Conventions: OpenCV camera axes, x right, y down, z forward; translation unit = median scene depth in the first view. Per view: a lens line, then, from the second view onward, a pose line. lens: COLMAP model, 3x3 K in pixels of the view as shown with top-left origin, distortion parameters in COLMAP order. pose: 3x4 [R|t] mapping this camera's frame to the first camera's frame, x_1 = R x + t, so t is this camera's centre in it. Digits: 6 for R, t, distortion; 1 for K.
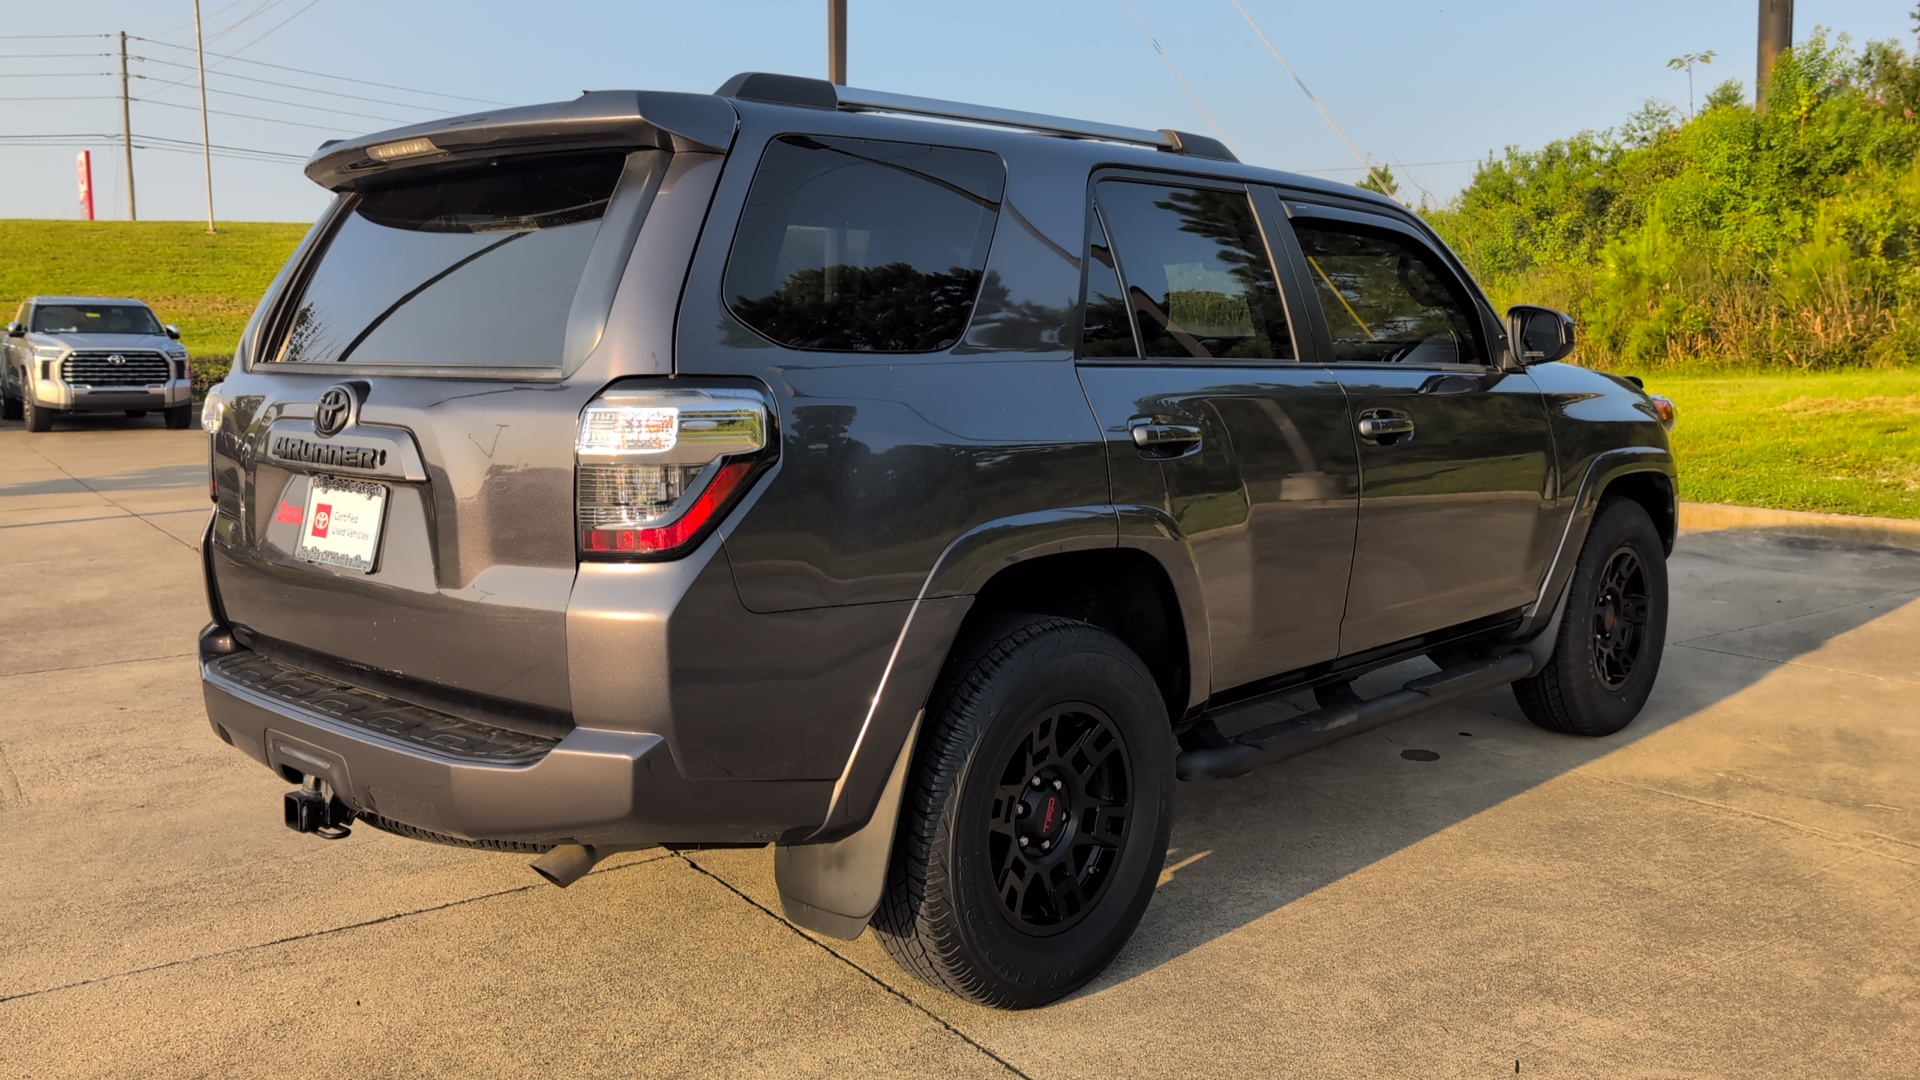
lens RADIAL K [[1636.2, 0, 958.7], [0, 1636.2, 537.0], [0, 0, 1]] dist [0.011948, 0.002364]
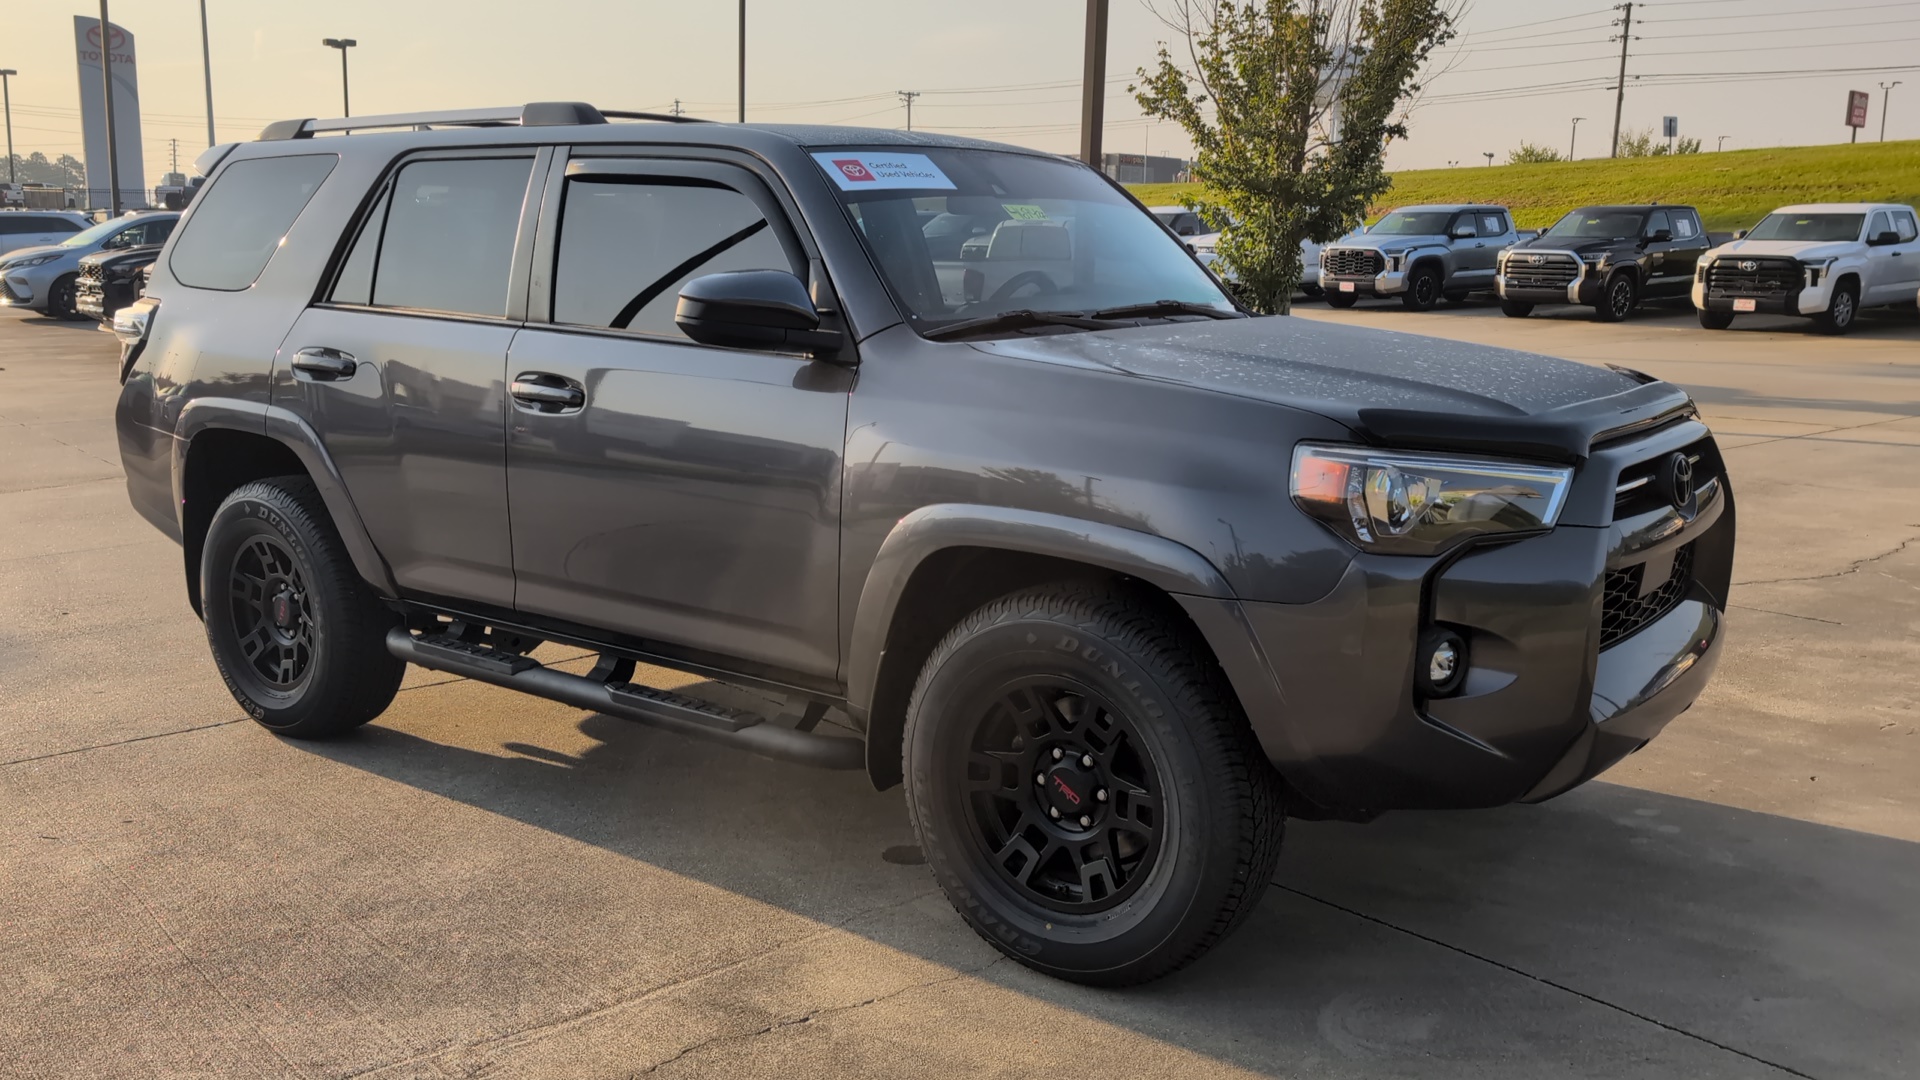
lens RADIAL K [[1636.2, 0, 963.8], [0, 1636.2, 540.6], [0, 0, 1]] dist [0.011948, 0.002364]
pose [[0.107894, 0.195850, -0.974680, 1.164375], [-0.120661, 0.975735, 0.182706, -0.177908], [0.986813, 0.097893, 0.128908, 1.058470]]
